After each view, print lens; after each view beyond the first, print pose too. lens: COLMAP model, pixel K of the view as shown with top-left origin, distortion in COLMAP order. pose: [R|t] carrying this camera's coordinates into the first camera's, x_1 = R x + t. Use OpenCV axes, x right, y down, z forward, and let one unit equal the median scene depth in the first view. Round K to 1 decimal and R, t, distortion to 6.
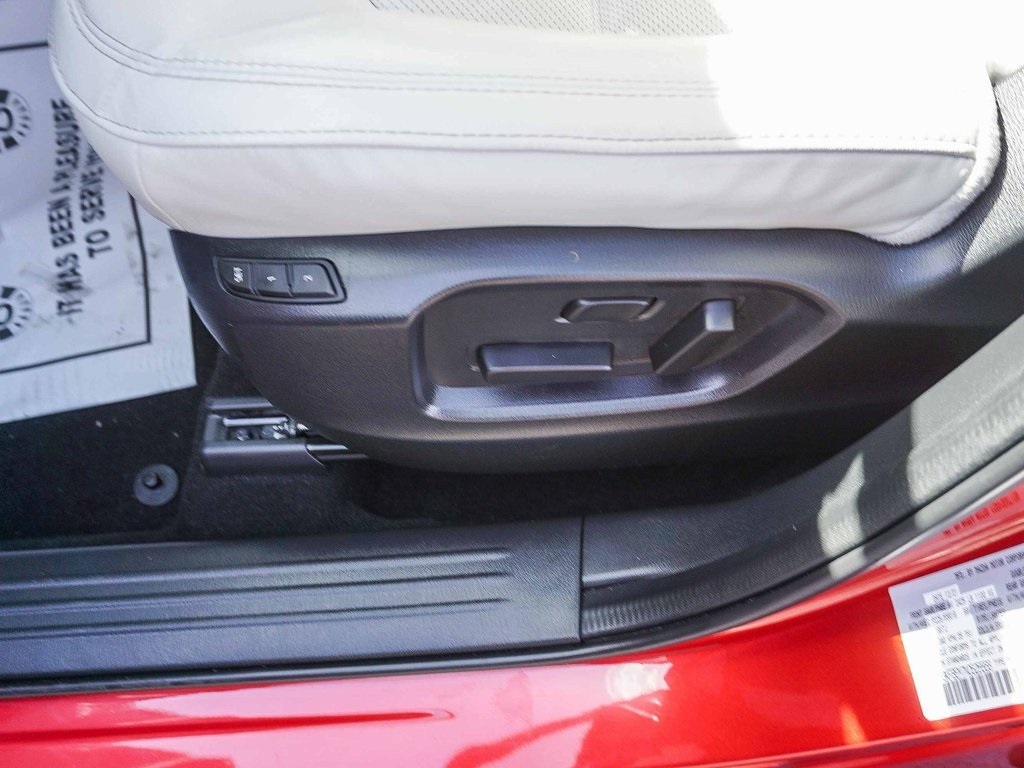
lens RADIAL K [[980.9, 0, 512.0], [0, 980.9, 384.0], [0, 0, 1]] dist [0.086883, -0.004075]
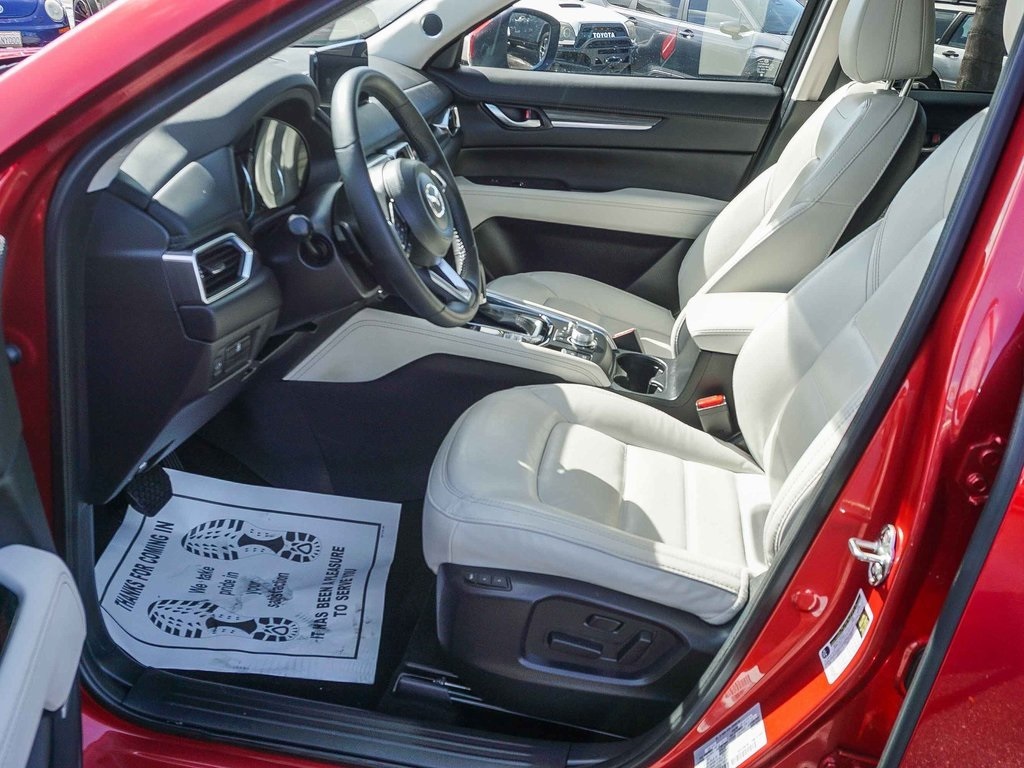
lens RADIAL K [[980.9, 0, 512.0], [0, 980.9, 384.0], [0, 0, 1]] dist [0.086883, -0.004075]
pose [[0.967079, 0.235908, -0.095426, -0.021680], [-0.245344, 0.764767, -0.595767, 0.587328], [-0.067568, 0.599566, 0.797468, -0.806307]]
